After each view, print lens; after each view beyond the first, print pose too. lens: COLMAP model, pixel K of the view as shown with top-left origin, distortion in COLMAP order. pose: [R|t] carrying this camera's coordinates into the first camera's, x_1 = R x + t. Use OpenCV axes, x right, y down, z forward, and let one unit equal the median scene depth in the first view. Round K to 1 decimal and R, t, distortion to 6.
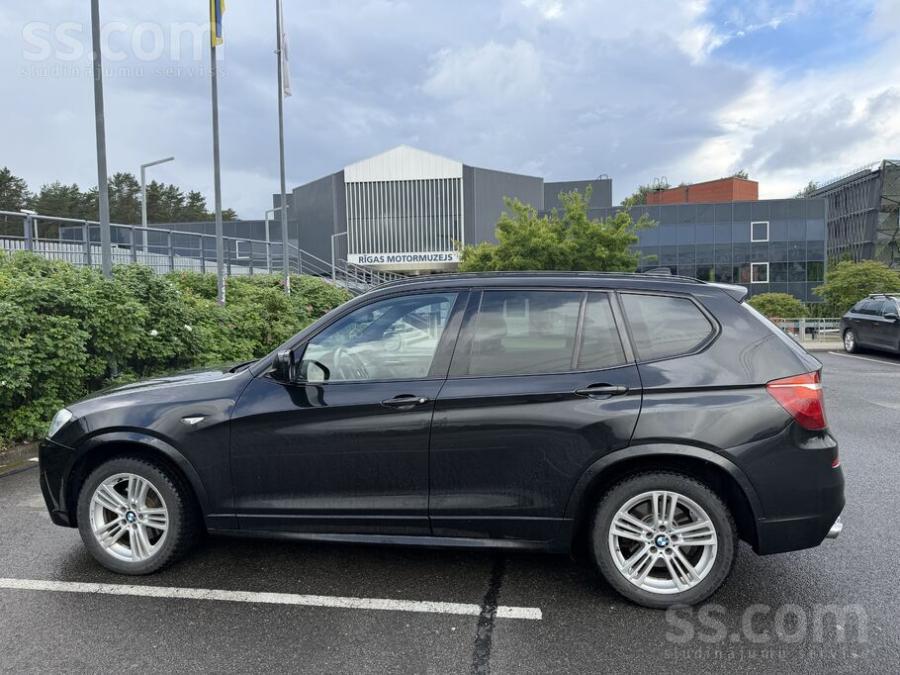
lens RADIAL K [[625.8, 0, 453.6], [0, 625.8, 337.0], [0, 0, 1]] dist [0.089452, -0.129386]
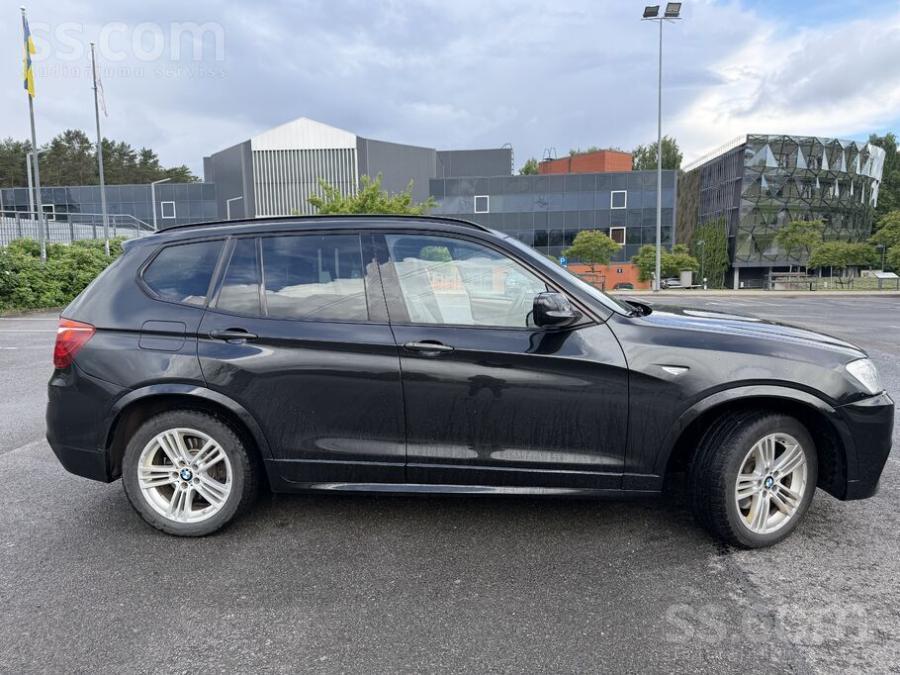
lens RADIAL K [[630.0, 0, 450.0], [0, 630.0, 337.5], [0, 0, 1]] dist [0.032154, -0.046430]
pose [[0.999515, 0.003060, 0.030988, 0.625020], [-0.005152, 0.997697, 0.067638, 0.032753], [-0.030709, -0.067765, 0.997229, -0.662640]]
